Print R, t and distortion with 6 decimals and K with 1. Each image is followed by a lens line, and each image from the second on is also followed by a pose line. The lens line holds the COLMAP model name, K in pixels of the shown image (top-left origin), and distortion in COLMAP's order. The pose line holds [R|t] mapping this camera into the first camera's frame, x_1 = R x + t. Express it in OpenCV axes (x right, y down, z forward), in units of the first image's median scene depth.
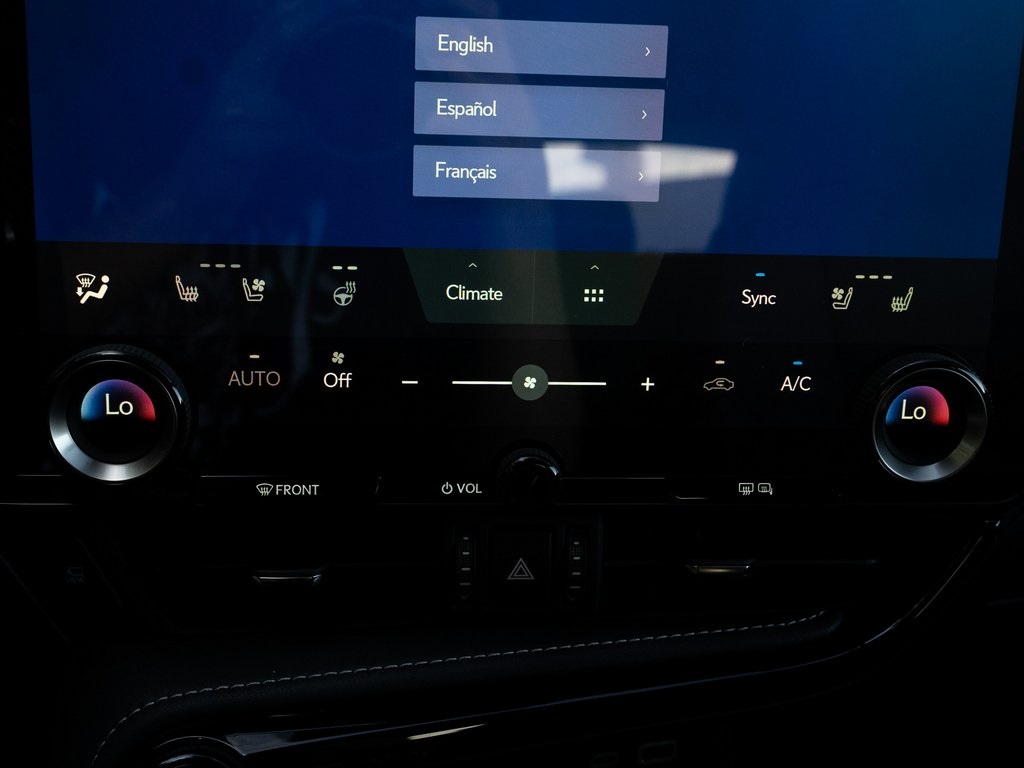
lens RADIAL K [[1416.2, 0, 494.0], [0, 1416.2, 383.6], [0, 0, 1]] dist [0.014873, 0.000000]
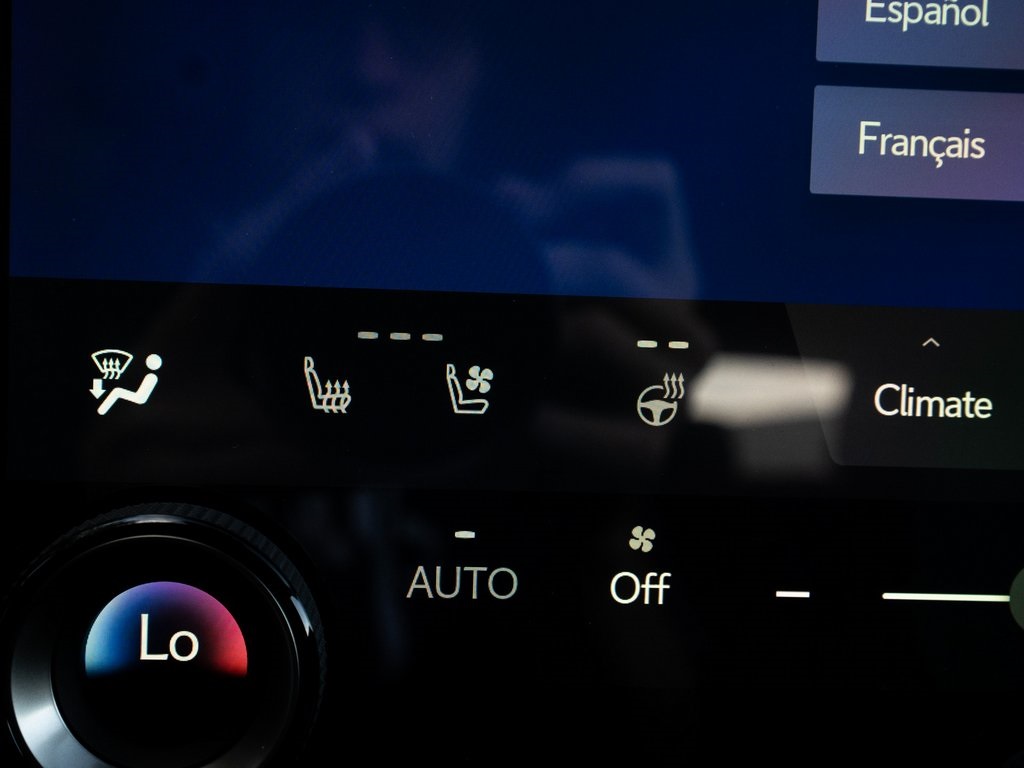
lens RADIAL K [[1416.2, 0, 502.6], [0, 1416.2, 386.9], [0, 0, 1]] dist [0.014873, 0.000000]
pose [[0.999750, 0.002955, -0.022157, -0.148743], [-0.006779, 0.984627, -0.174540, 0.014279], [0.021301, 0.174647, 0.984401, 0.543646]]
